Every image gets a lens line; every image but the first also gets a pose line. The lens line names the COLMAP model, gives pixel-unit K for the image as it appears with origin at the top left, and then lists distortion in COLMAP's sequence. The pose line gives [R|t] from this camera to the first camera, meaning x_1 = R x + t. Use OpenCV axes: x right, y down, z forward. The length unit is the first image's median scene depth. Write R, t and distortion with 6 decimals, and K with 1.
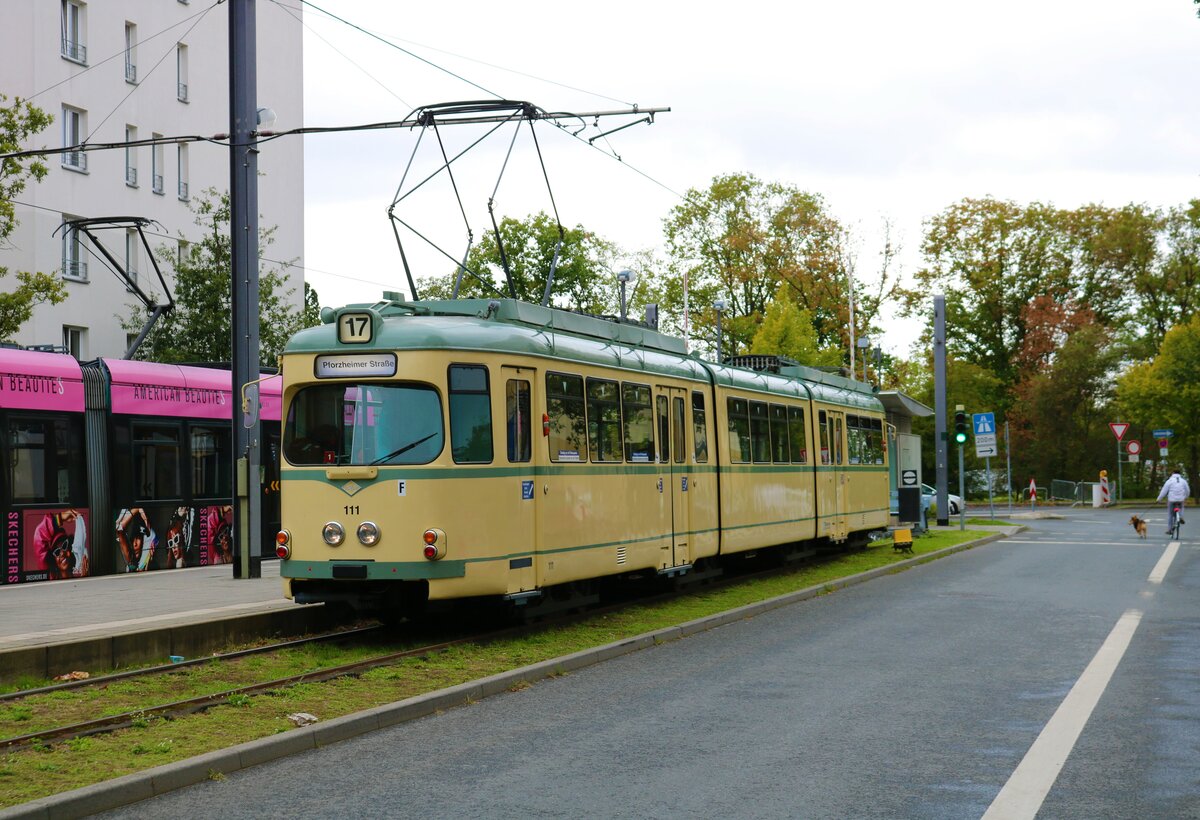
lens RADIAL K [[2069.2, 0, 600.0], [0, 2069.2, 410.0], [0, 0, 1]] dist [0.056105, 0.028378]
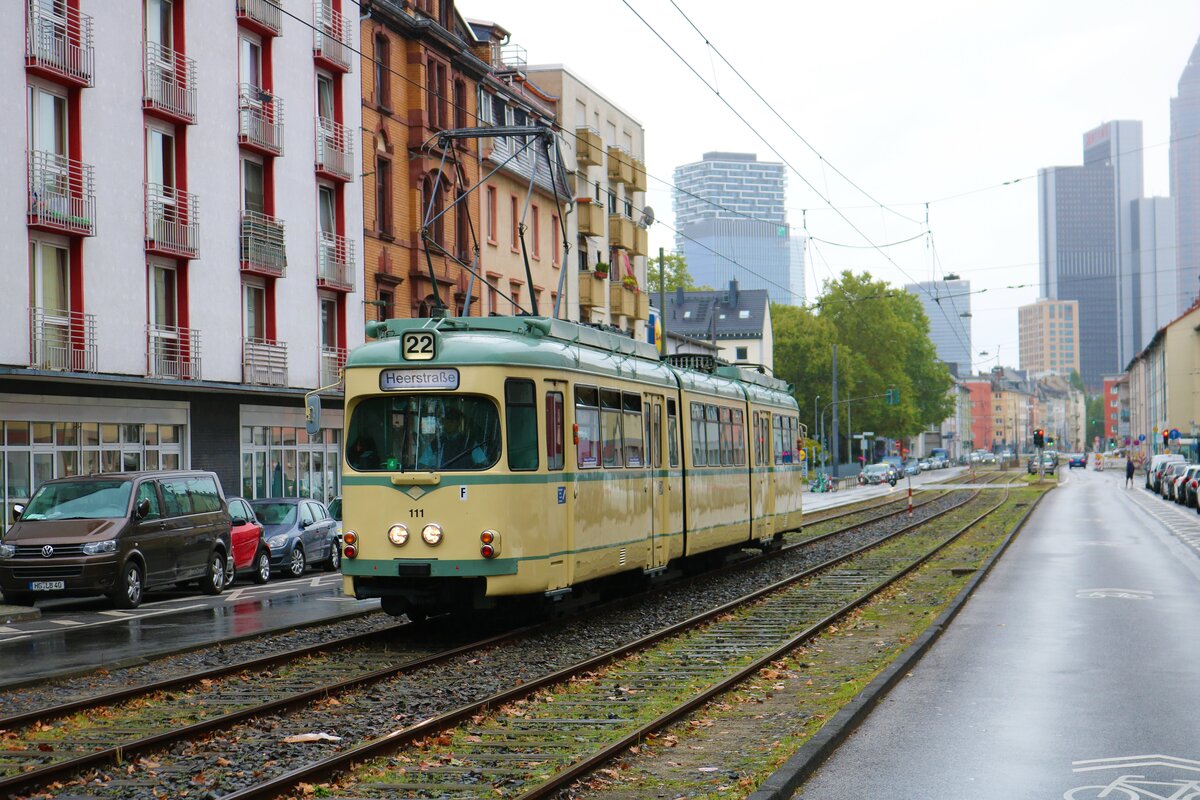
lens RADIAL K [[2364.8, 0, 600.0], [0, 2364.8, 400.0], [0, 0, 1]] dist [0.027850, 0.022965]
pose [[0.995595, 0.009123, 0.093309, -0.127622], [-0.009383, 0.999953, 0.002344, -0.013386], [-0.093283, -0.003209, 0.995634, -0.220738]]
